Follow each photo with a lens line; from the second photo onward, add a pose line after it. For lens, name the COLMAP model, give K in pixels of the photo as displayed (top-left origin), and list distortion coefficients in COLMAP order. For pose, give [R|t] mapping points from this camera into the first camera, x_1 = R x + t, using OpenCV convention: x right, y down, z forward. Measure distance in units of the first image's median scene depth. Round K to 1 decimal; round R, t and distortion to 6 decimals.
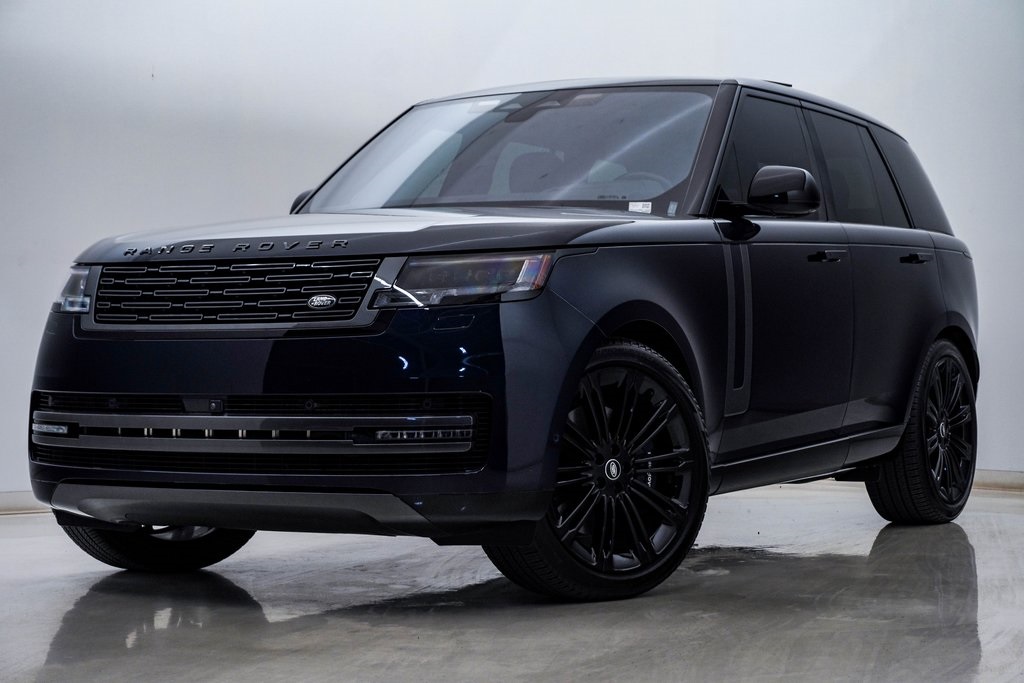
lens RADIAL K [[2186.9, 0, 530.8], [0, 2186.9, 331.7], [0, 0, 1]] dist [0.030430, 0.000000]
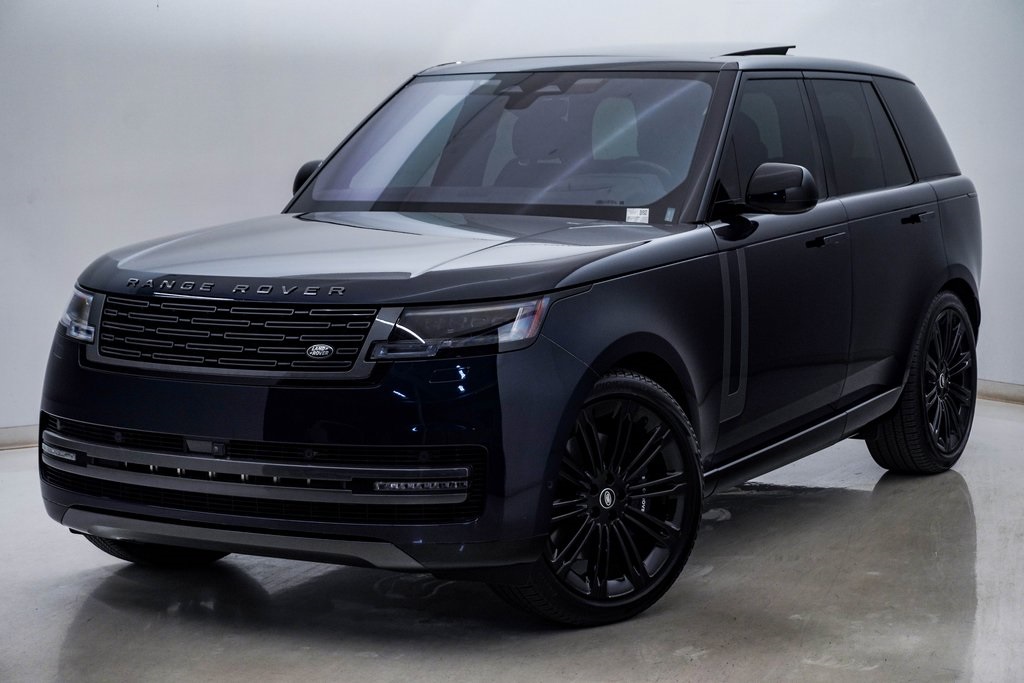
lens RADIAL K [[2186.9, 0, 512.7], [0, 2186.9, 342.6], [0, 0, 1]] dist [0.030430, 0.000000]
pose [[0.999815, -0.001478, -0.019200, 0.012827], [0.003709, 0.993158, 0.116716, -0.127172], [0.018896, -0.116765, 0.992980, -0.008601]]
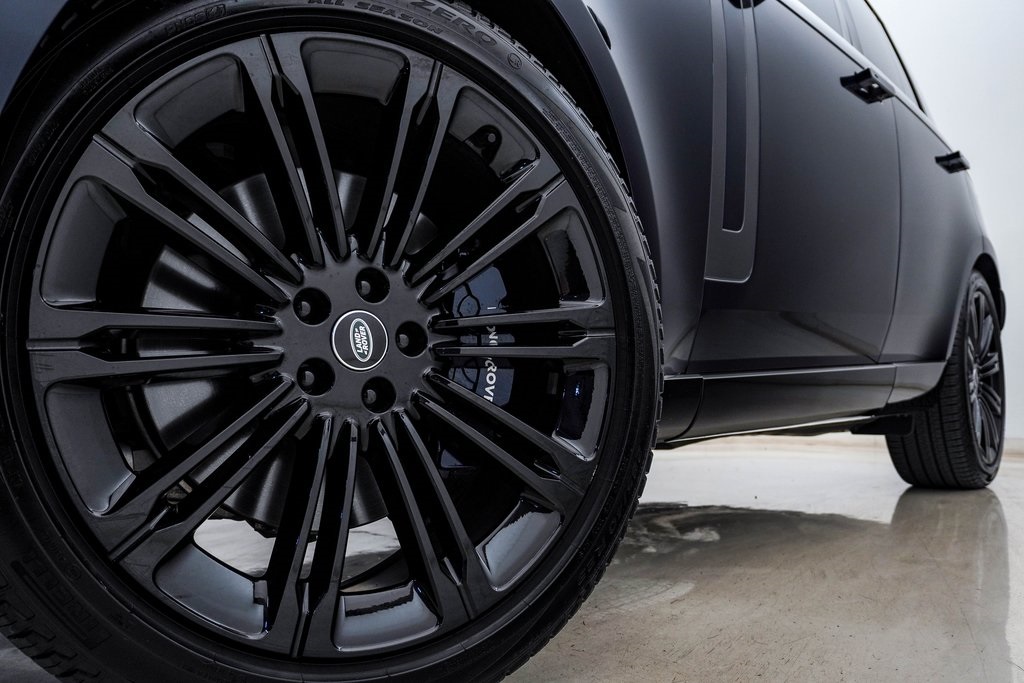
lens RADIAL K [[964.3, 0, 494.3], [0, 964.3, 336.2], [0, 0, 1]] dist [-0.010444, 0.000000]
pose [[0.990198, 0.002923, -0.139637, 0.077871], [-0.009998, 0.998699, -0.049996, 0.068579], [0.139309, 0.050902, 0.988940, 0.842685]]
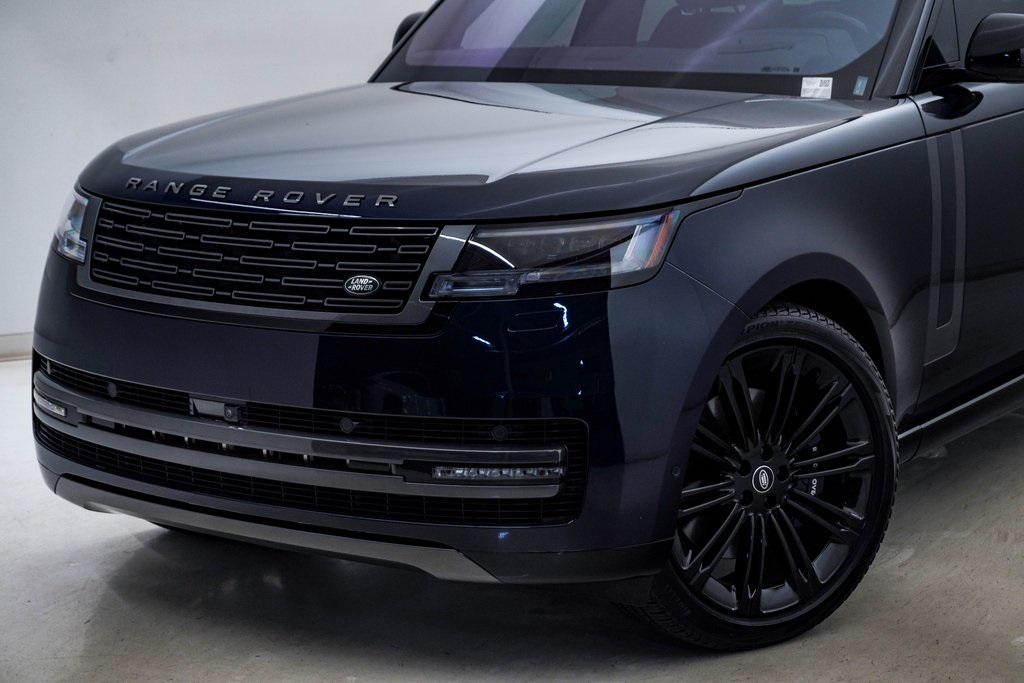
lens RADIAL K [[2186.9, 0, 510.1], [0, 2186.9, 345.9], [0, 0, 1]] dist [0.030430, 0.000000]
pose [[0.991830, 0.008719, -0.127266, 0.045946], [0.015799, 0.981584, 0.190374, -0.125153], [0.126583, -0.190830, 0.973427, 0.259962]]
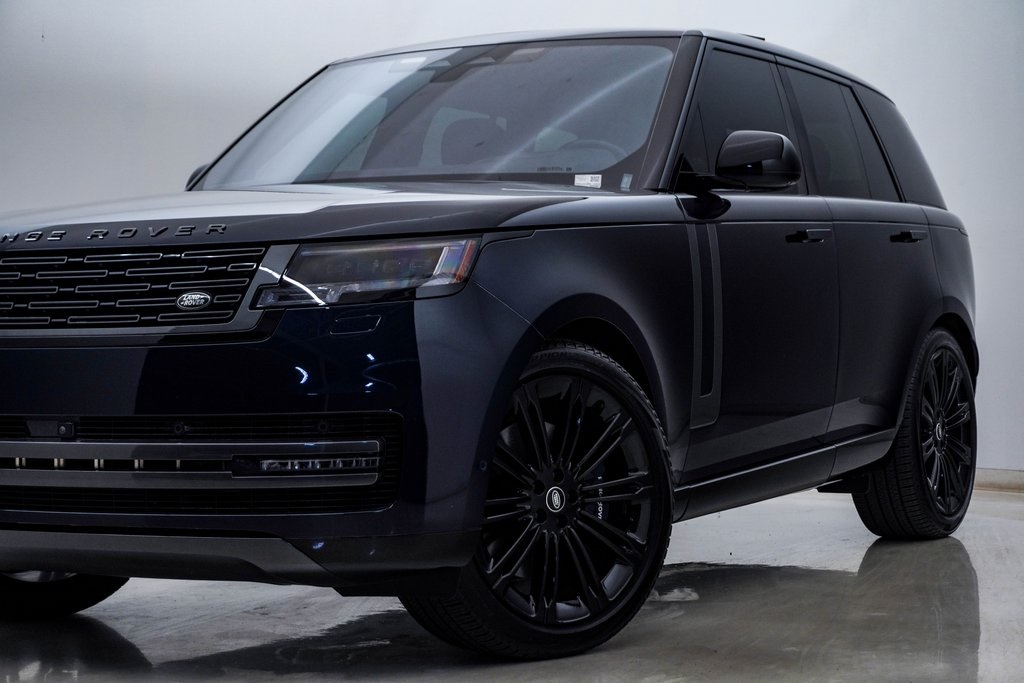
lens RADIAL K [[2186.9, 0, 519.2], [0, 2186.9, 335.1], [0, 0, 1]] dist [0.030430, 0.000000]
pose [[0.999905, -0.009322, 0.010135, 0.015857], [0.009184, 0.999865, 0.013608, -0.010176], [-0.010261, -0.013514, 0.999856, 0.173665]]
